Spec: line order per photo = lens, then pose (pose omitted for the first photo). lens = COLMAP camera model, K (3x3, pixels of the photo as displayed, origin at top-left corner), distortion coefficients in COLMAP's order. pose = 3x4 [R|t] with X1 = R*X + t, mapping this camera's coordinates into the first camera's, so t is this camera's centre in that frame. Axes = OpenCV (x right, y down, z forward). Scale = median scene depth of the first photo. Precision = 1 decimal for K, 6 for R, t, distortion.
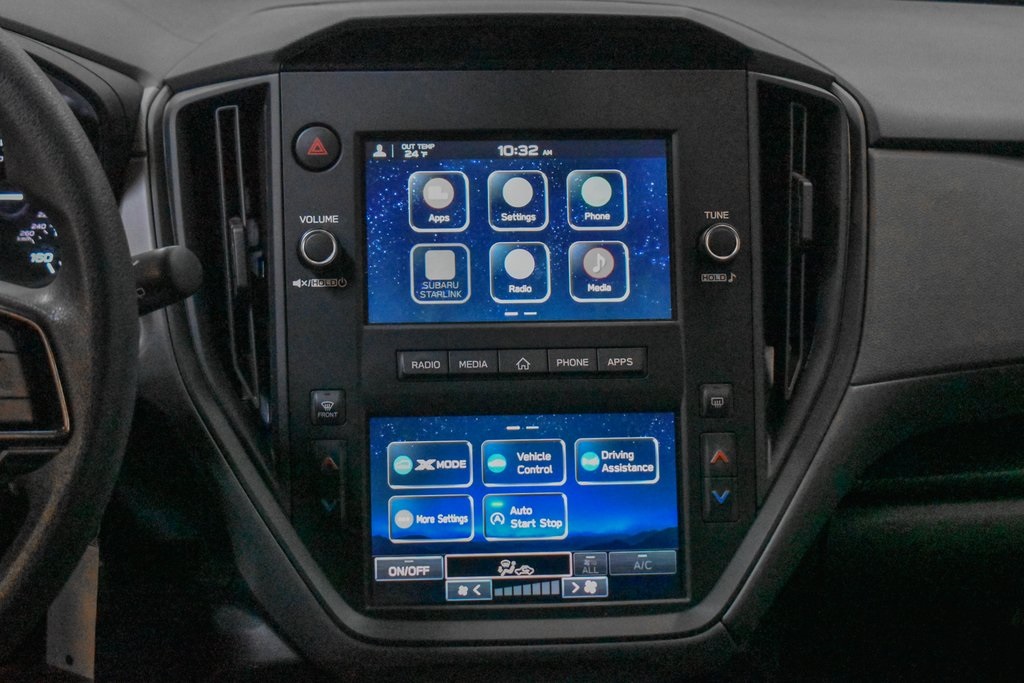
lens RADIAL K [[1888.7, 0, 509.9], [0, 1888.7, 341.2], [0, 0, 1]] dist [-0.011918, 0.000000]
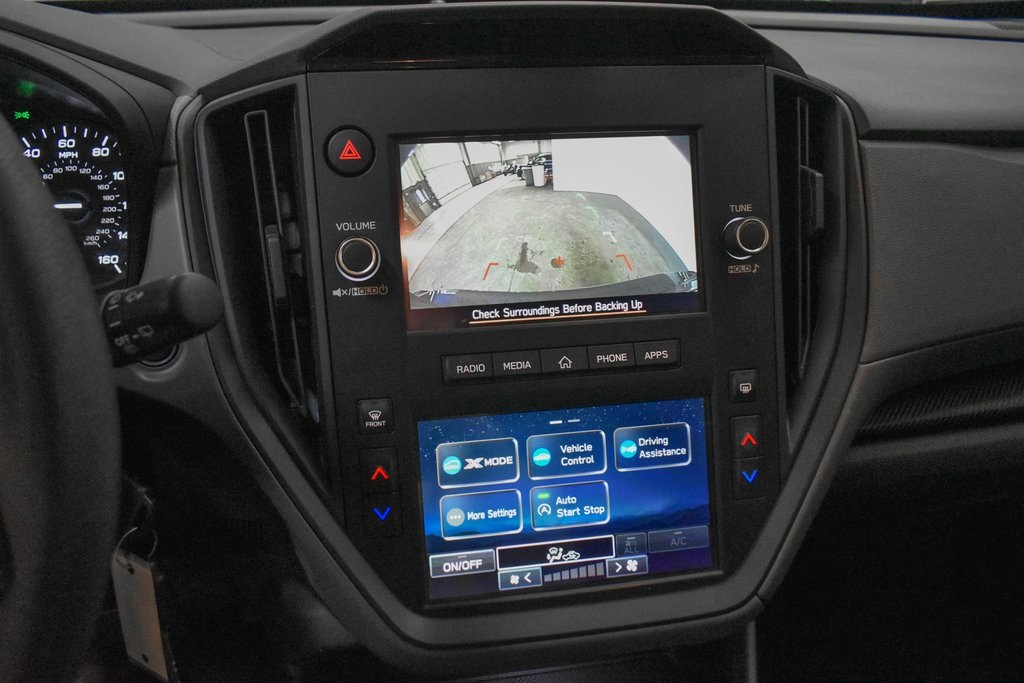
lens RADIAL K [[762.0, 0, 497.2], [0, 762.0, 340.2], [0, 0, 1]] dist [-0.020497, 0.006118]
pose [[0.996966, -0.041933, 0.065579, -0.056150], [0.032202, 0.989202, 0.142976, -0.059986], [-0.070866, -0.140430, 0.987551, 0.594753]]
